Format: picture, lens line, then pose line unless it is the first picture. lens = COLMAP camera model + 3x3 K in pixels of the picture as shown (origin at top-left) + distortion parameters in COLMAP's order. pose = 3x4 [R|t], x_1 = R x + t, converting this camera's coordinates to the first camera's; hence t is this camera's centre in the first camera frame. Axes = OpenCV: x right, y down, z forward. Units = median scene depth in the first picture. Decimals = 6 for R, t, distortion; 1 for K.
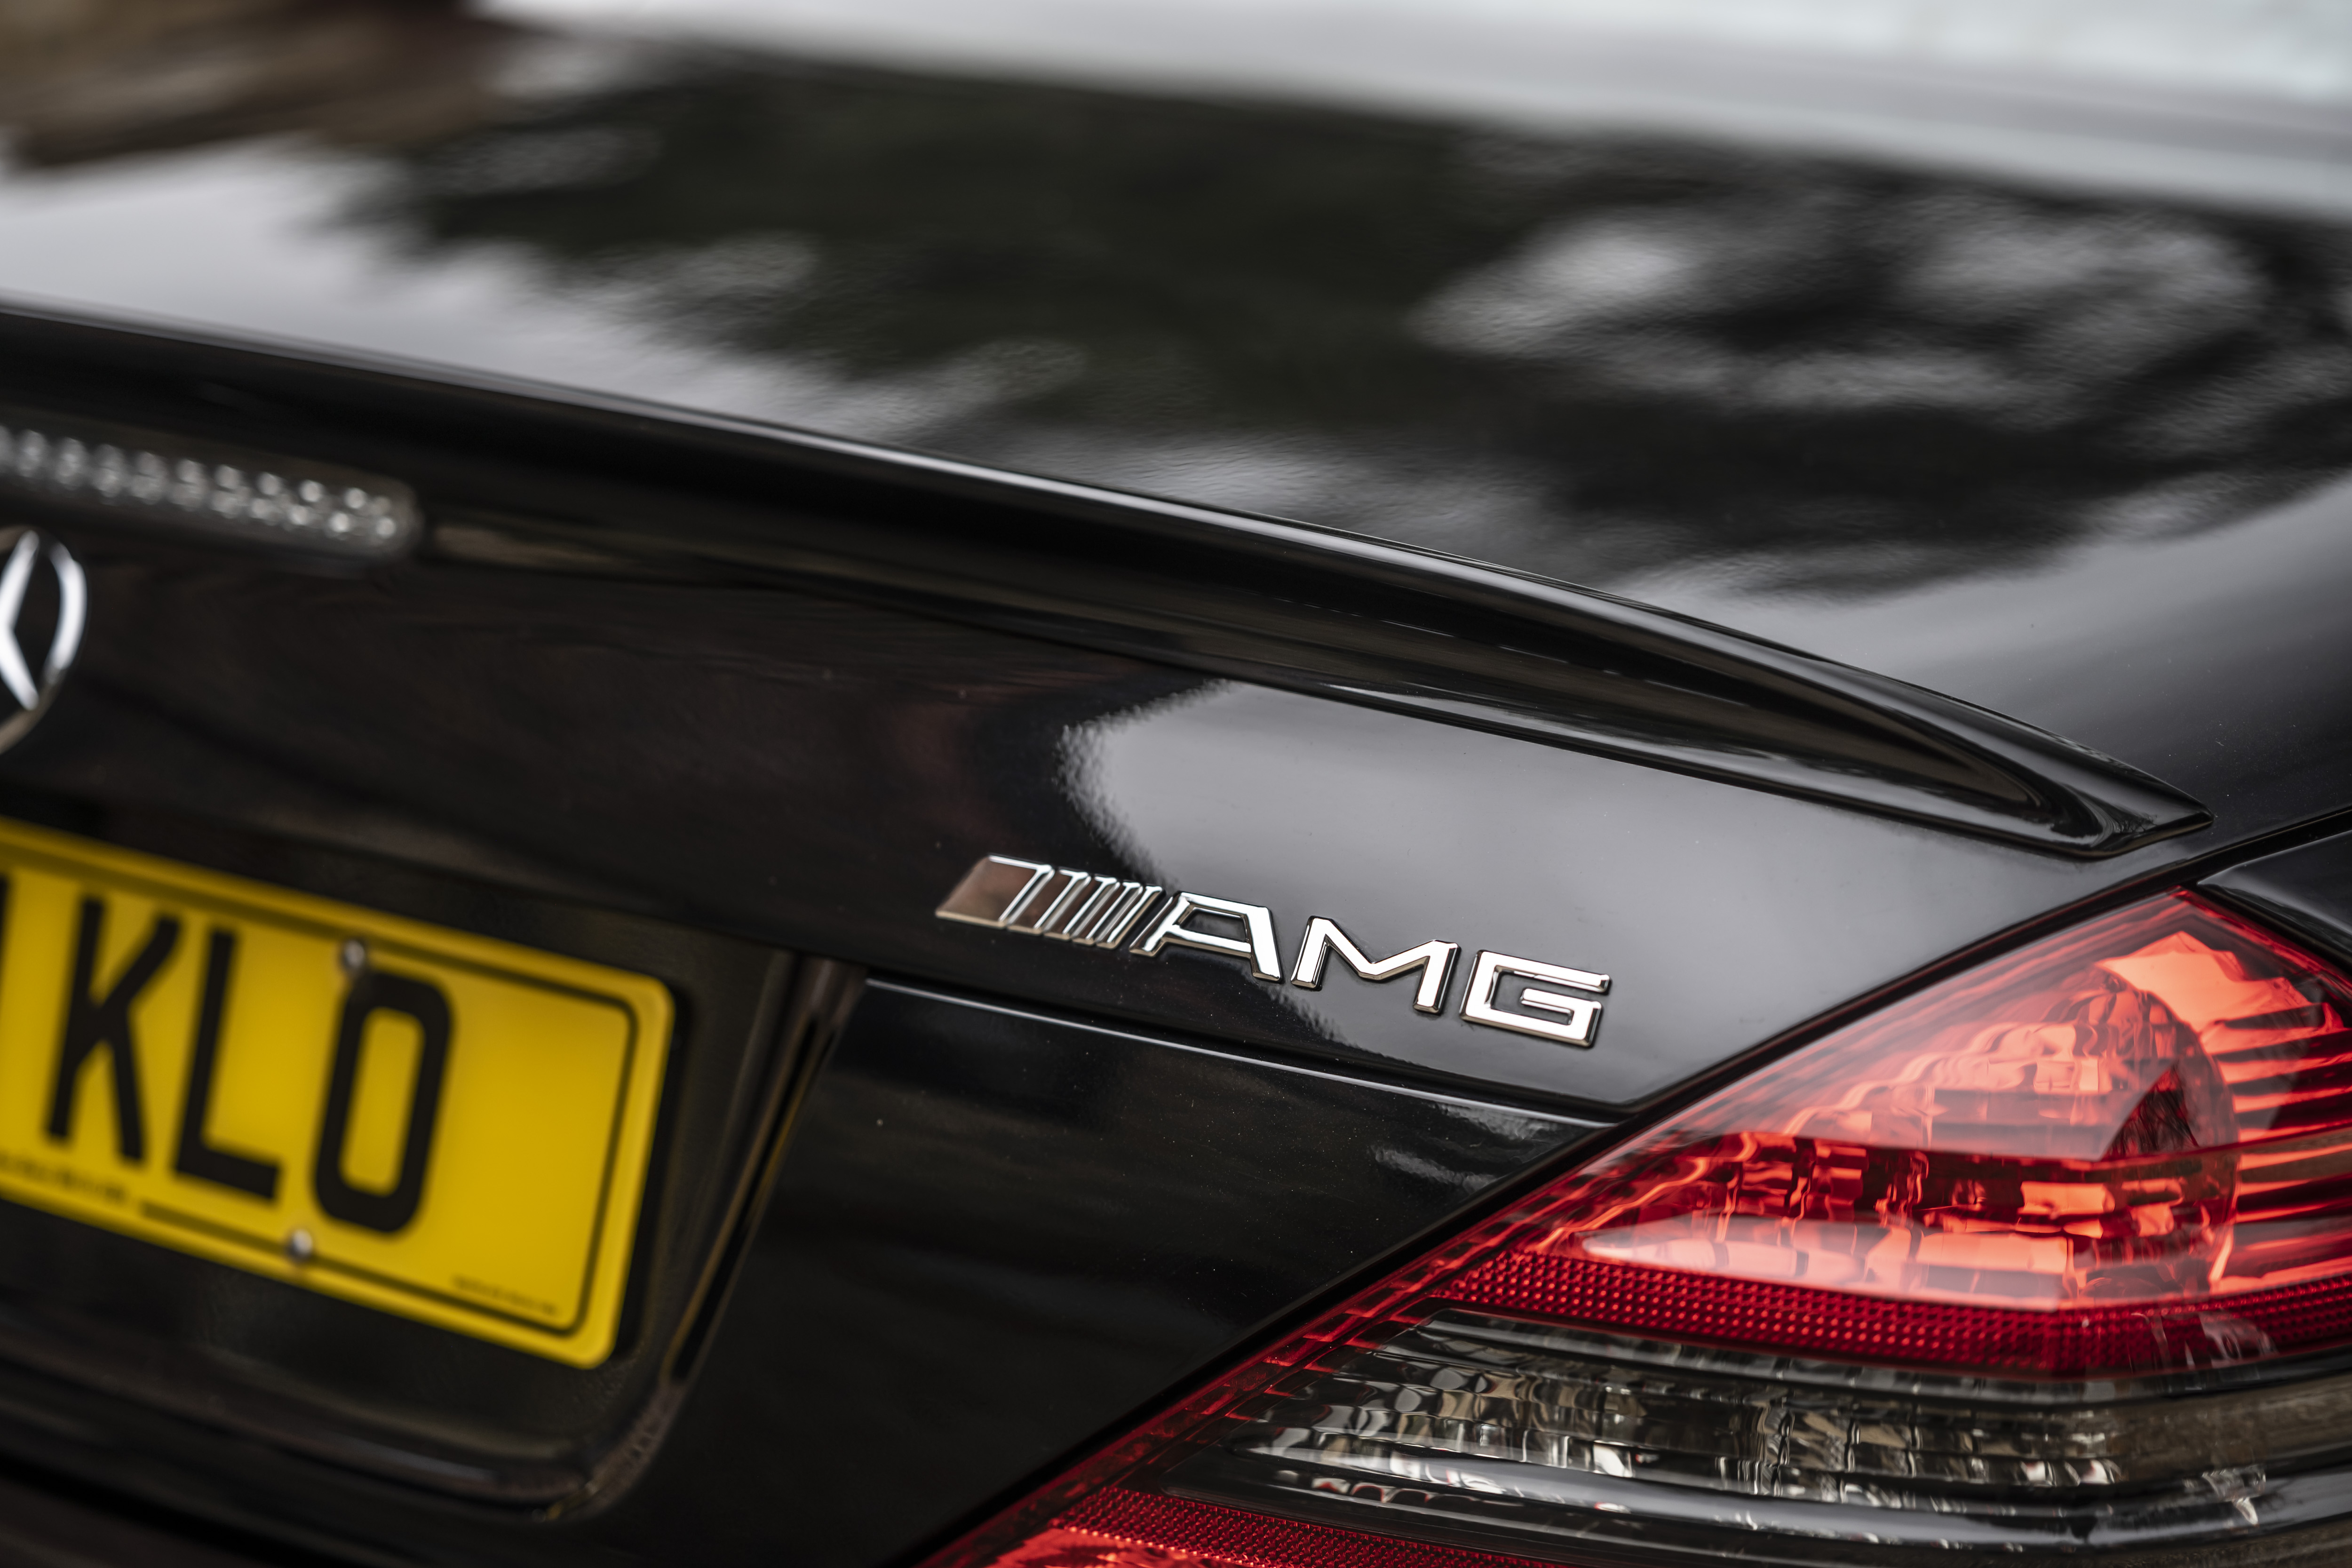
lens RADIAL K [[5780.2, 0, 1176.0], [0, 5780.2, 784.0], [0, 0, 1]] dist [0.145280, -0.118045]
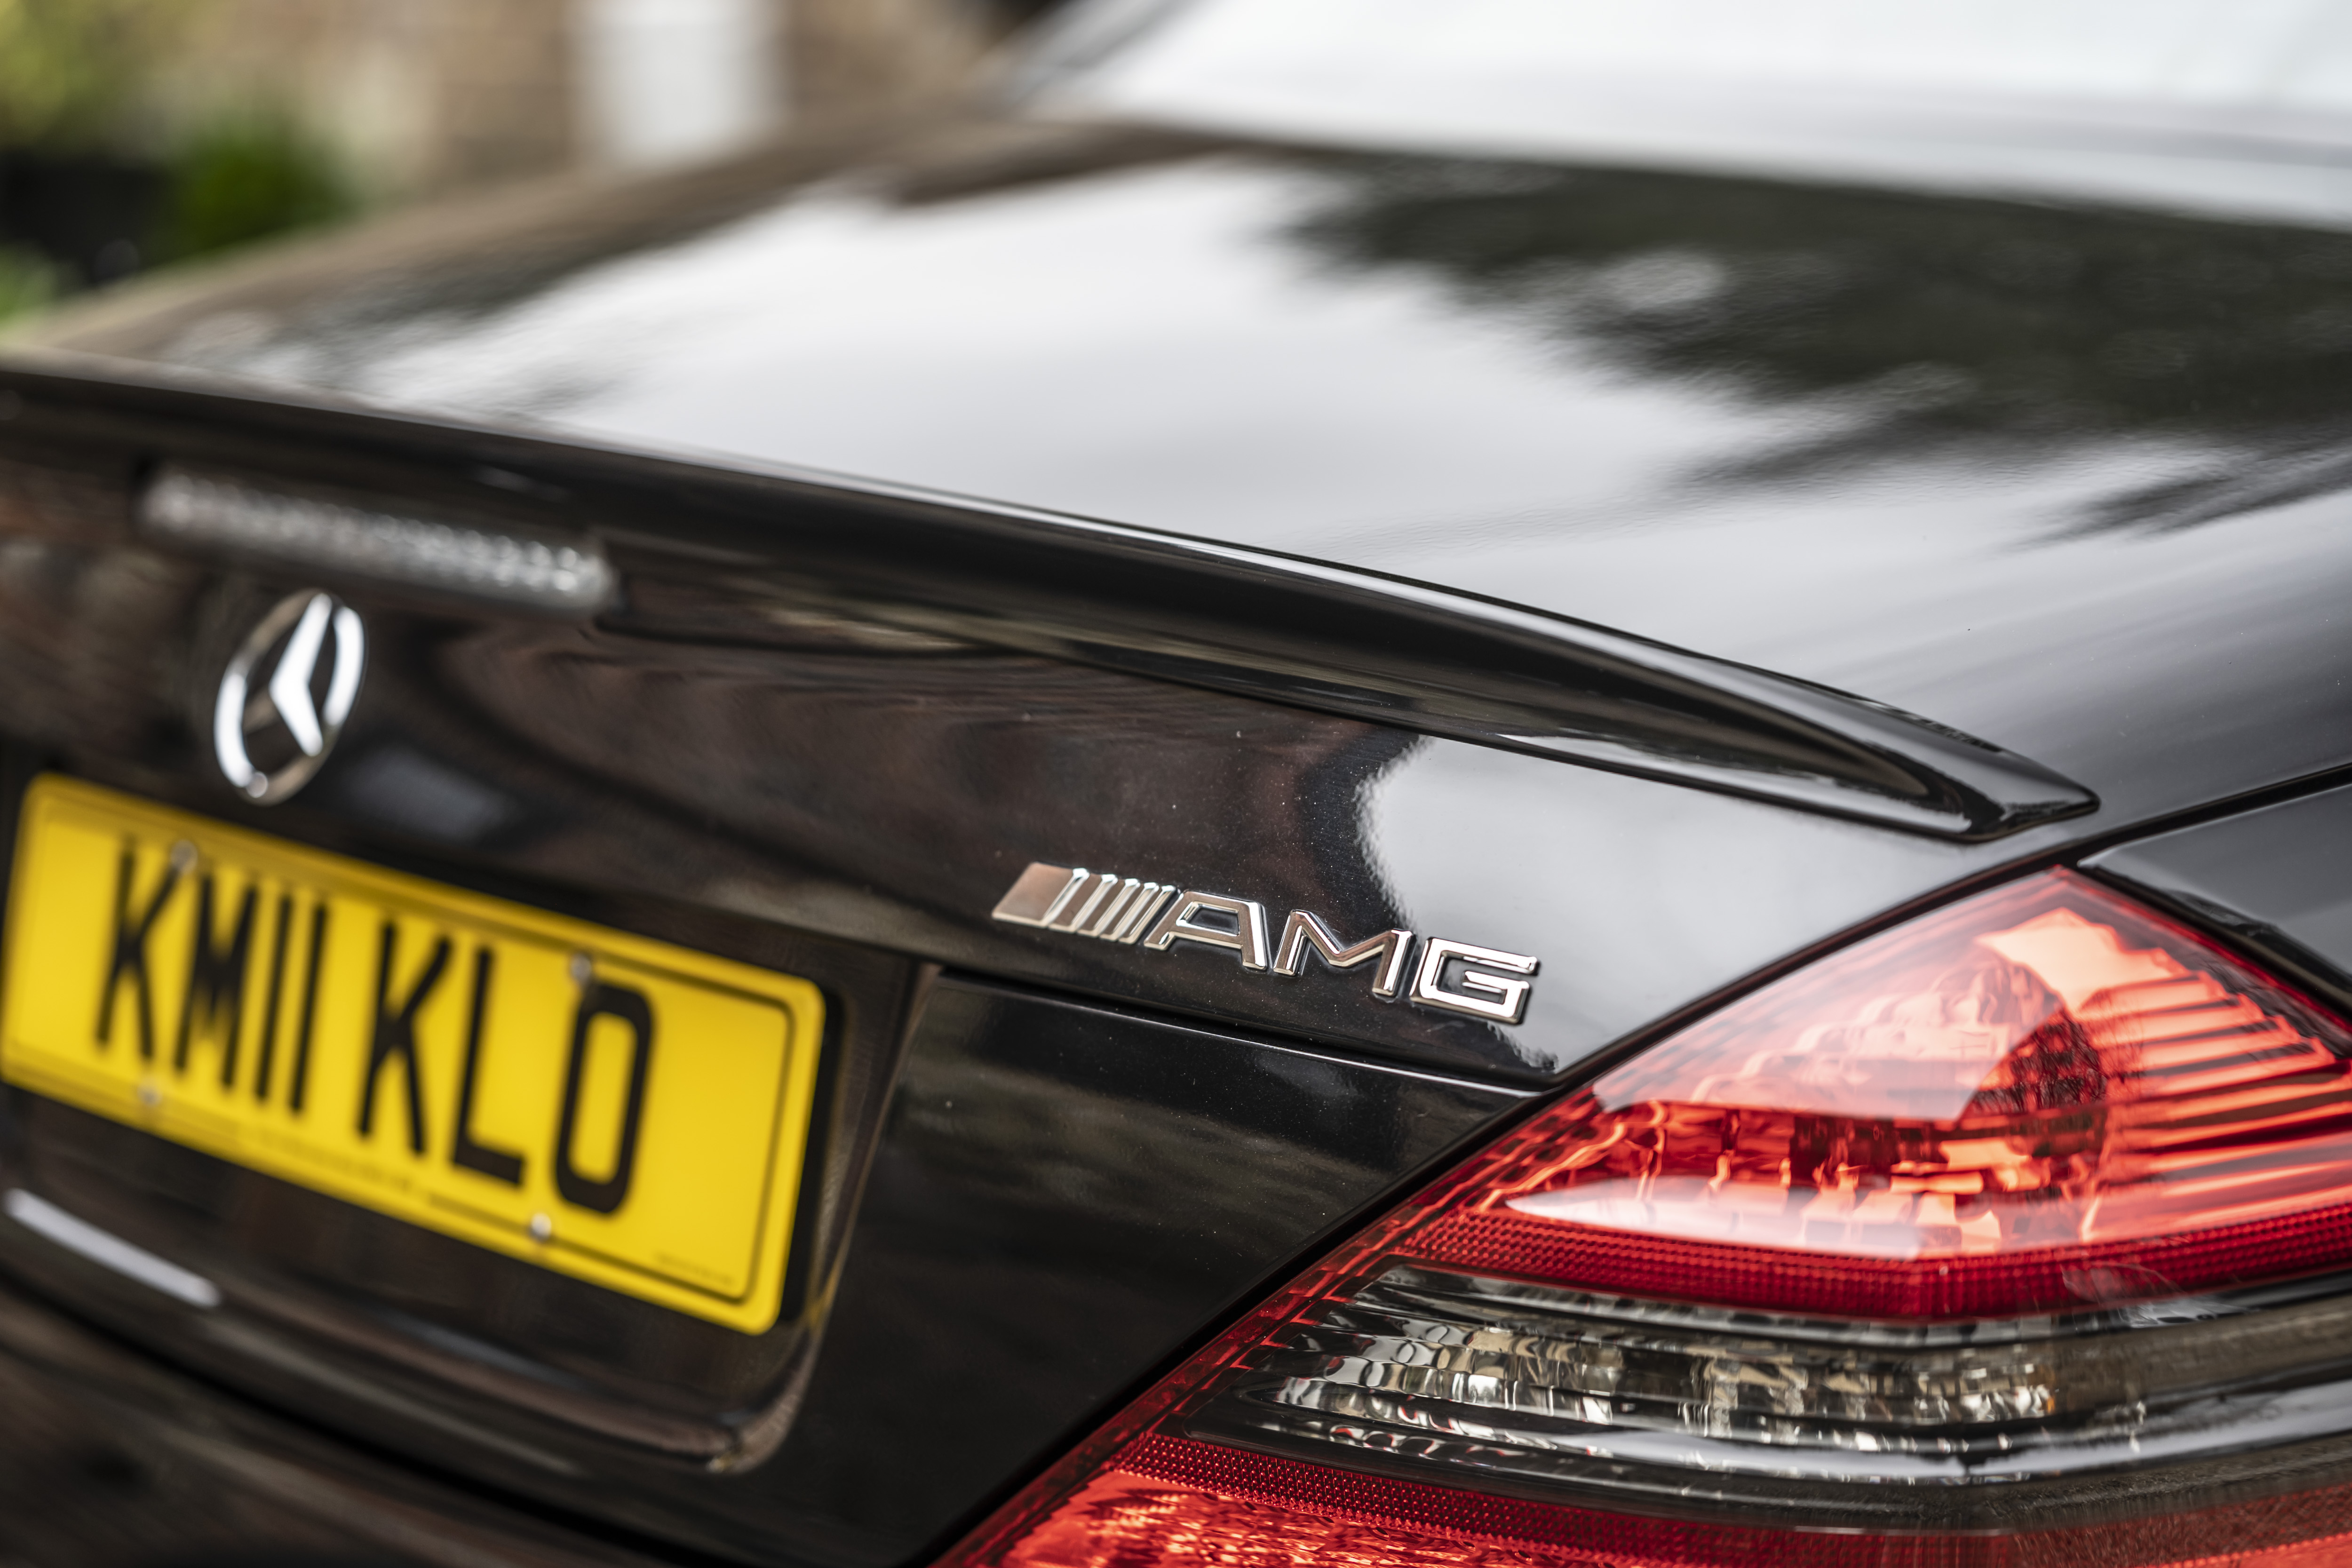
lens RADIAL K [[5780.2, 0, 1176.0], [0, 5780.2, 784.0], [0, 0, 1]] dist [0.145280, -0.118045]
pose [[0.980992, -0.020855, -0.192923, 0.211873], [0.018242, 0.999716, -0.015313, 0.015231], [0.193187, 0.011502, 0.981095, -0.082174]]
